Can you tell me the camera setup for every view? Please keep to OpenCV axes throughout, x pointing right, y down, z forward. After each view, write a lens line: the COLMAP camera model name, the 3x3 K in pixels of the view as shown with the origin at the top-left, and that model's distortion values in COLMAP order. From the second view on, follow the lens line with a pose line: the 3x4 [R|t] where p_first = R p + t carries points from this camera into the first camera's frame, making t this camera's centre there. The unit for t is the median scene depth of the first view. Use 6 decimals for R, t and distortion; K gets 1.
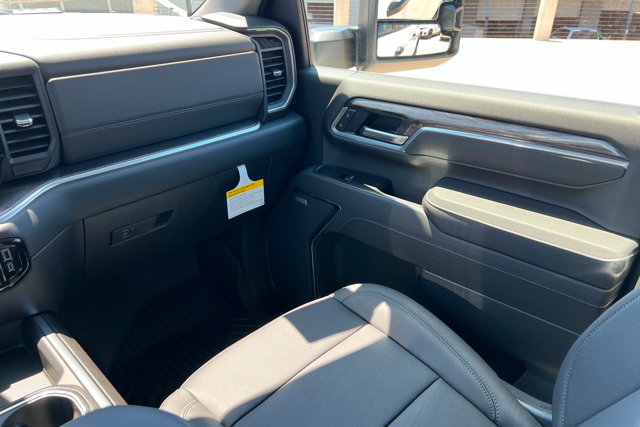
lens RADIAL K [[483.8, 0, 320.0], [0, 483.8, 213.5], [0, 0, 1]] dist [0.046021, -0.054596]
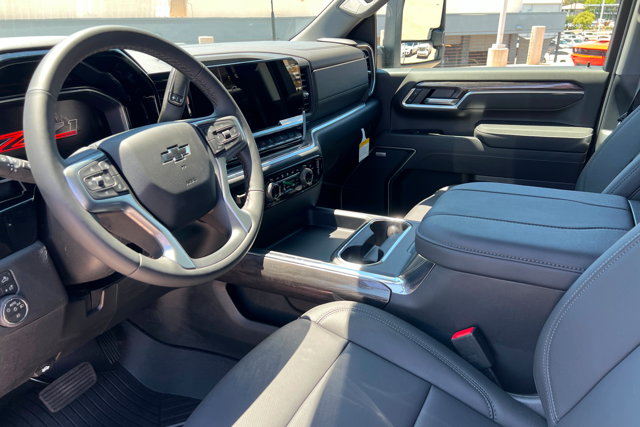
lens RADIAL K [[483.8, 0, 320.0], [0, 483.8, 213.5], [0, 0, 1]] dist [0.046021, -0.054596]
pose [[0.952014, -0.136763, 0.273798, -0.863317], [0.157752, 0.985886, -0.056062, 0.277639], [-0.262267, 0.096564, 0.960152, -0.538946]]
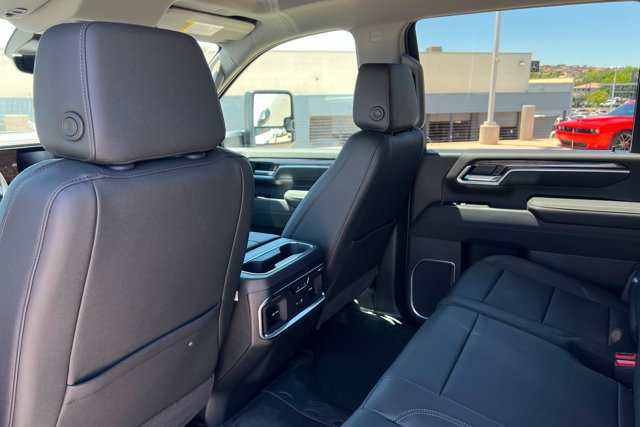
lens RADIAL K [[483.8, 0, 320.0], [0, 483.8, 213.5], [0, 0, 1]] dist [0.046021, -0.054596]
pose [[0.965286, -0.083816, 0.247382, -0.203121], [0.136240, 0.969637, -0.203085, 0.550212], [-0.222848, 0.229738, 0.947396, -1.225848]]
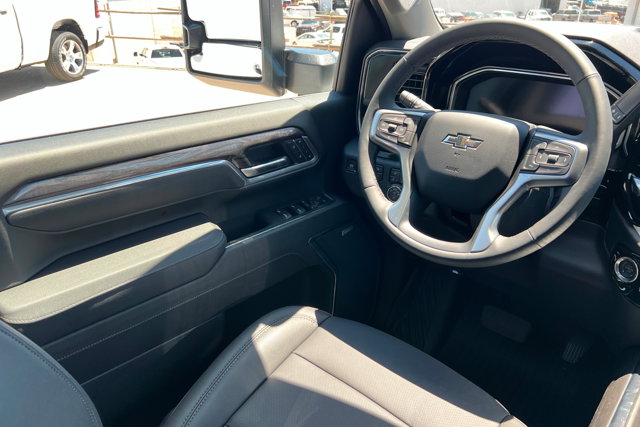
lens RADIAL K [[483.8, 0, 320.0], [0, 483.8, 213.5], [0, 0, 1]] dist [0.046021, -0.054596]
pose [[0.046033, 0.421624, -0.905602, -0.121276], [-0.447699, 0.819126, 0.358606, 0.032067], [0.892999, 0.388929, 0.226468, -0.121773]]
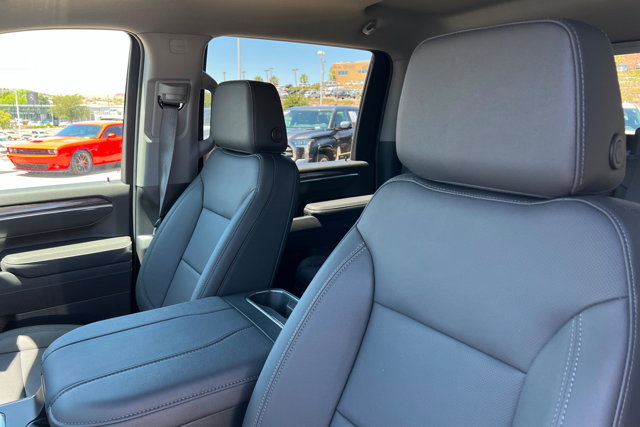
lens RADIAL K [[480.0, 0, 320.0], [0, 480.0, 213.5], [0, 0, 1]] dist [0.034814, -0.001425]
pose [[0.219621, -0.202923, 0.954248, -0.973779], [0.428216, 0.898919, 0.092603, 0.106004], [-0.876583, 0.388287, 0.284316, -0.343423]]
